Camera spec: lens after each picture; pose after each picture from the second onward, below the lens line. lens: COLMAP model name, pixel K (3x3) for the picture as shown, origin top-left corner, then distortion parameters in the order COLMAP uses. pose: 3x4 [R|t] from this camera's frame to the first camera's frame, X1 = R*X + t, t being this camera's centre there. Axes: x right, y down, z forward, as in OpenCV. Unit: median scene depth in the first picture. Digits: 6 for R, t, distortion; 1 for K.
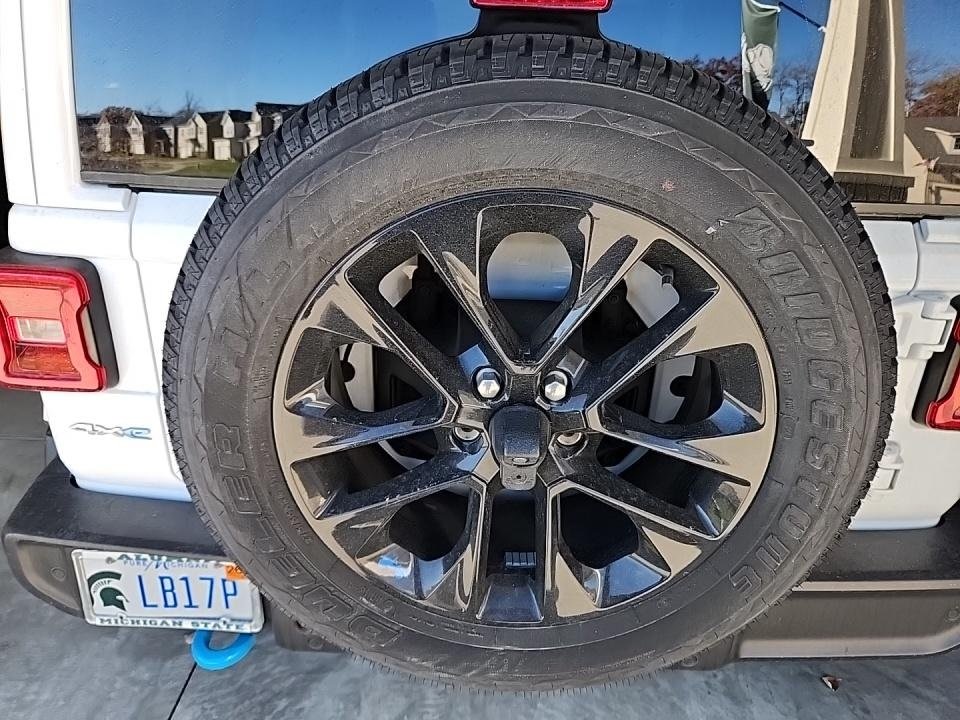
lens RADIAL K [[645.2, 0, 478.4], [0, 645.2, 359.3], [0, 0, 1]] dist [0.014256, -0.021921]
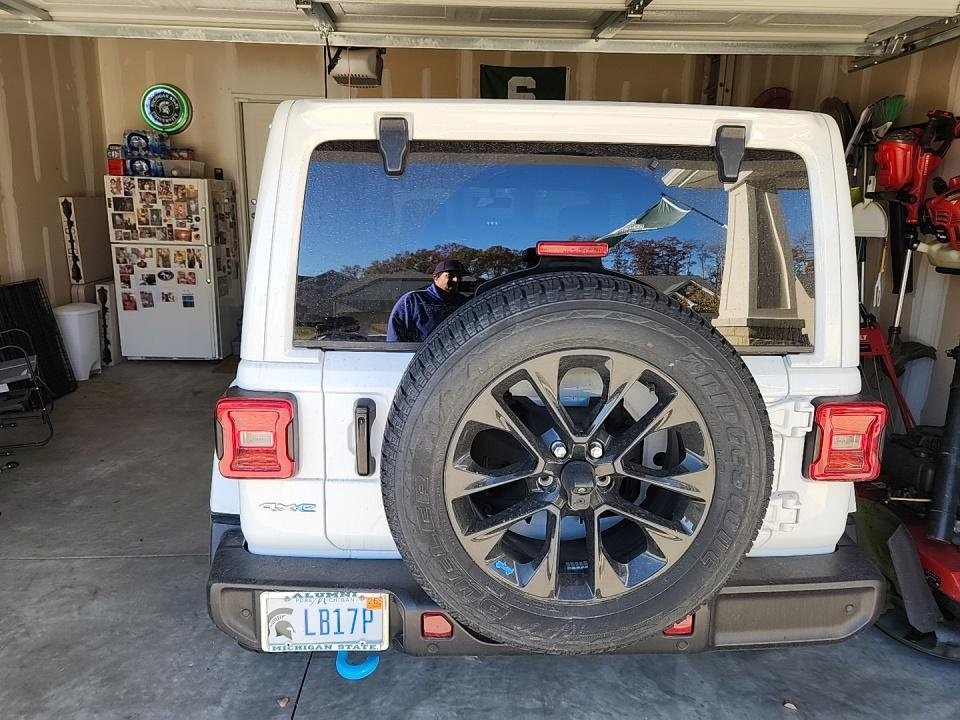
lens RADIAL K [[645.2, 0, 479.8], [0, 645.2, 358.8], [0, 0, 1]] dist [0.014256, -0.021921]
pose [[0.996581, -0.028377, 0.077592, -0.296124], [0.044169, 0.976679, -0.210113, 0.136659], [-0.069820, 0.212822, 0.974593, -0.702271]]
